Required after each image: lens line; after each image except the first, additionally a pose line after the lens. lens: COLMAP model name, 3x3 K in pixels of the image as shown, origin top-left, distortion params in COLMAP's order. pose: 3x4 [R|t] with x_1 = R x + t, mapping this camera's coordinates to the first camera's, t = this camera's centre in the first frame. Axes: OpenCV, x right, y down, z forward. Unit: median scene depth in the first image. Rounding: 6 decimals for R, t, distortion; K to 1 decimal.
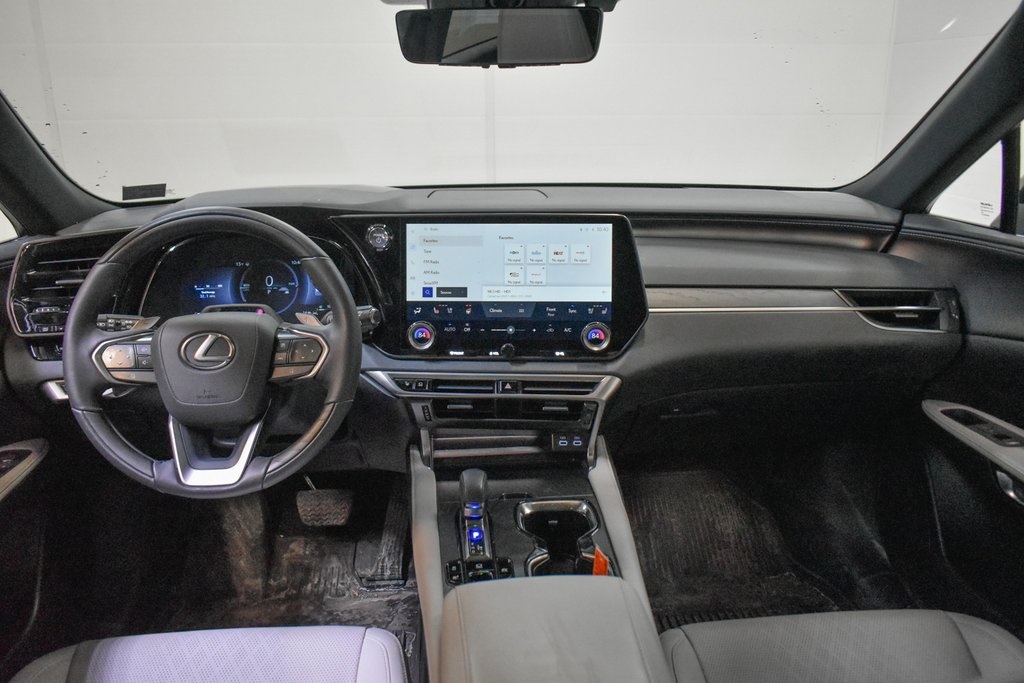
lens RADIAL K [[774.7, 0, 508.4], [0, 774.7, 338.7], [0, 0, 1]] dist [-0.002008, 0.000494]
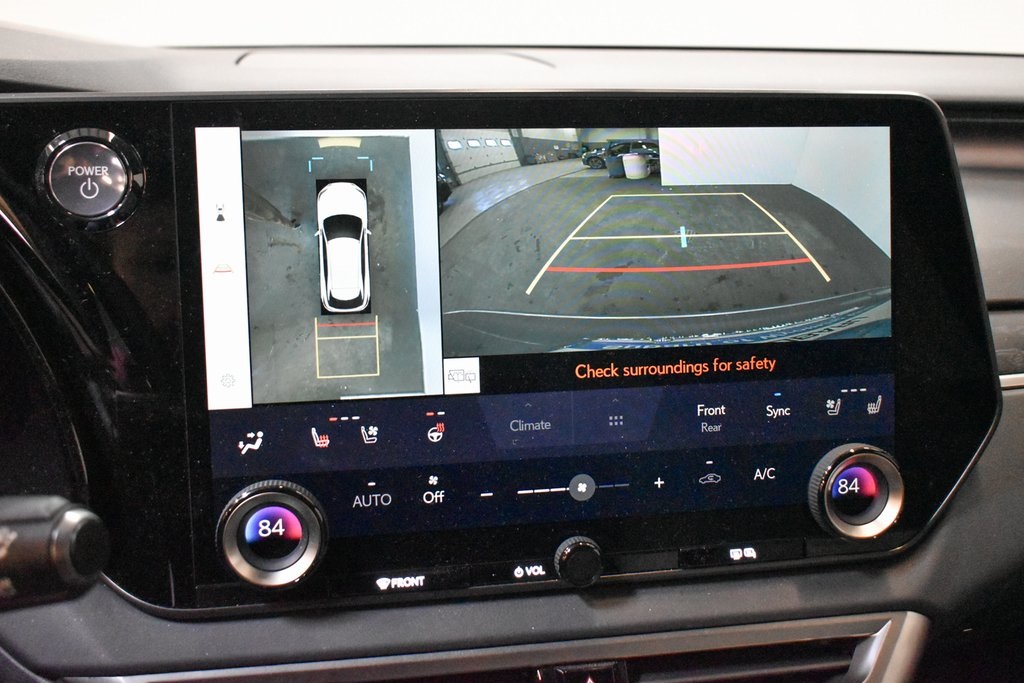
lens RADIAL K [[1004.1, 0, 518.1], [0, 1004.1, 316.8], [0, 0, 1]] dist [-0.030632, 0.000000]
pose [[0.976837, -0.044299, 0.209350, -0.097500], [0.040011, 0.998894, 0.024678, -0.086312], [-0.210212, -0.015731, 0.977529, 0.634485]]
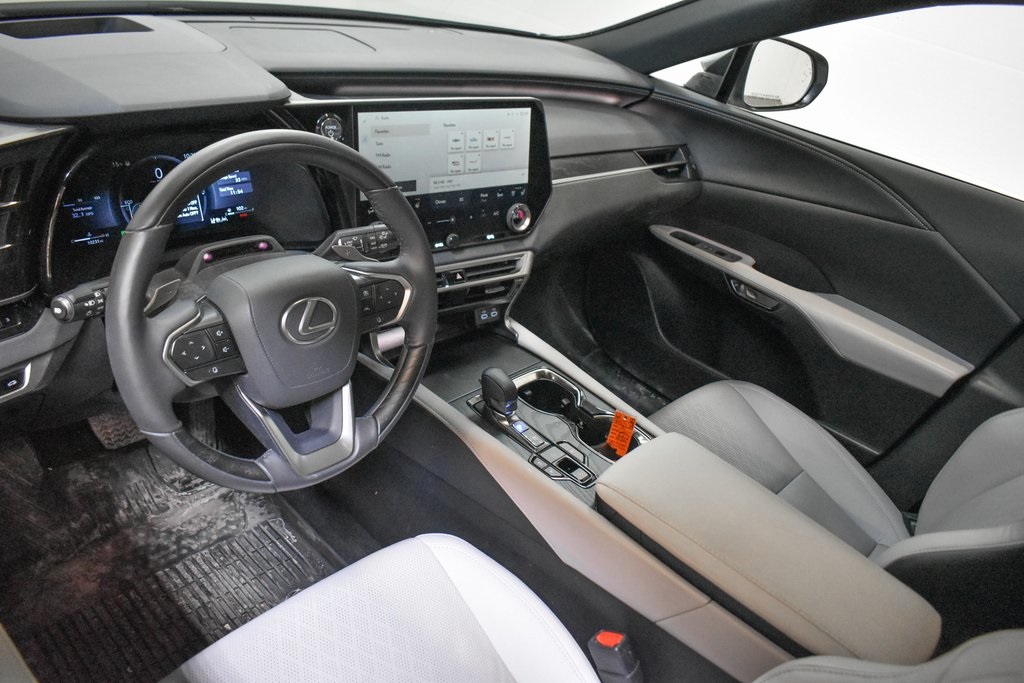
lens RADIAL K [[774.7, 0, 478.9], [0, 774.7, 315.6], [0, 0, 1]] dist [-0.002008, 0.000494]
pose [[0.748141, -0.198479, 0.633159, -0.626822], [0.006416, 0.956334, 0.292206, -0.183969], [-0.663508, -0.214549, 0.716746, 0.237293]]
